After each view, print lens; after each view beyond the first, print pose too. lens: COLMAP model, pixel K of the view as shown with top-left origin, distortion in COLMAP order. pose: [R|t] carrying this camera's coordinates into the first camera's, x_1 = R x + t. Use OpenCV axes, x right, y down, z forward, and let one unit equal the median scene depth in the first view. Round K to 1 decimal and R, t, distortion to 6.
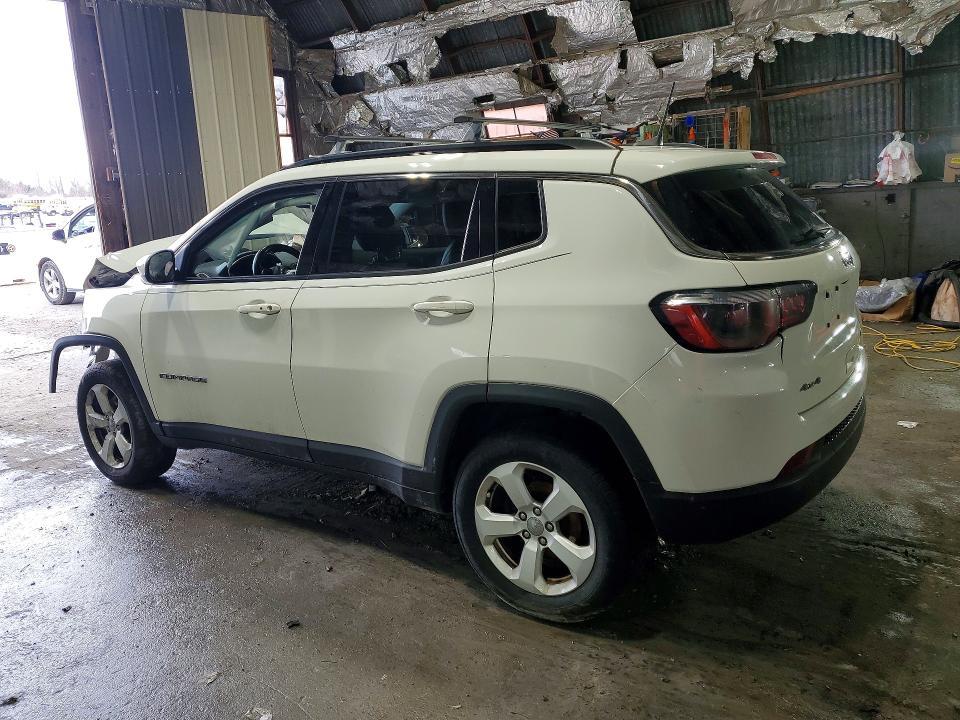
lens RADIAL K [[754.5, 0, 480.0], [0, 754.5, 360.0], [0, 0, 1]] dist [0.009277, 0.007029]
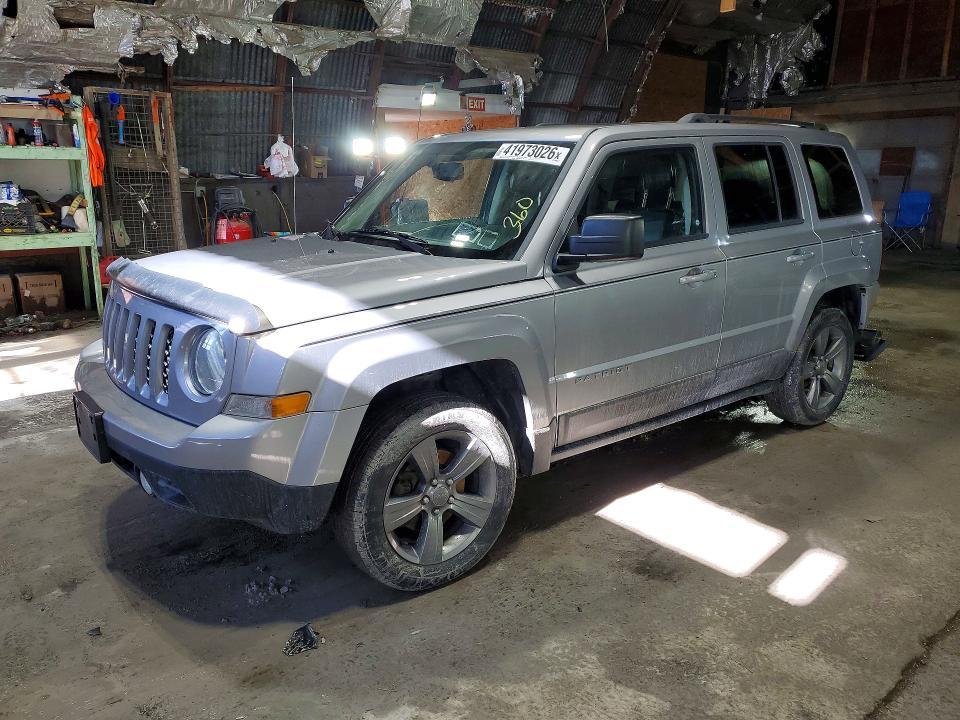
lens RADIAL K [[756.9, 0, 480.0], [0, 756.9, 360.0], [0, 0, 1]] dist [0.013047, 0.010068]
pose [[0.207061, -0.186013, 0.960482, -0.548751], [0.203896, 0.968405, 0.143591, -0.049713], [-0.956845, 0.166107, 0.238446, 0.394558]]
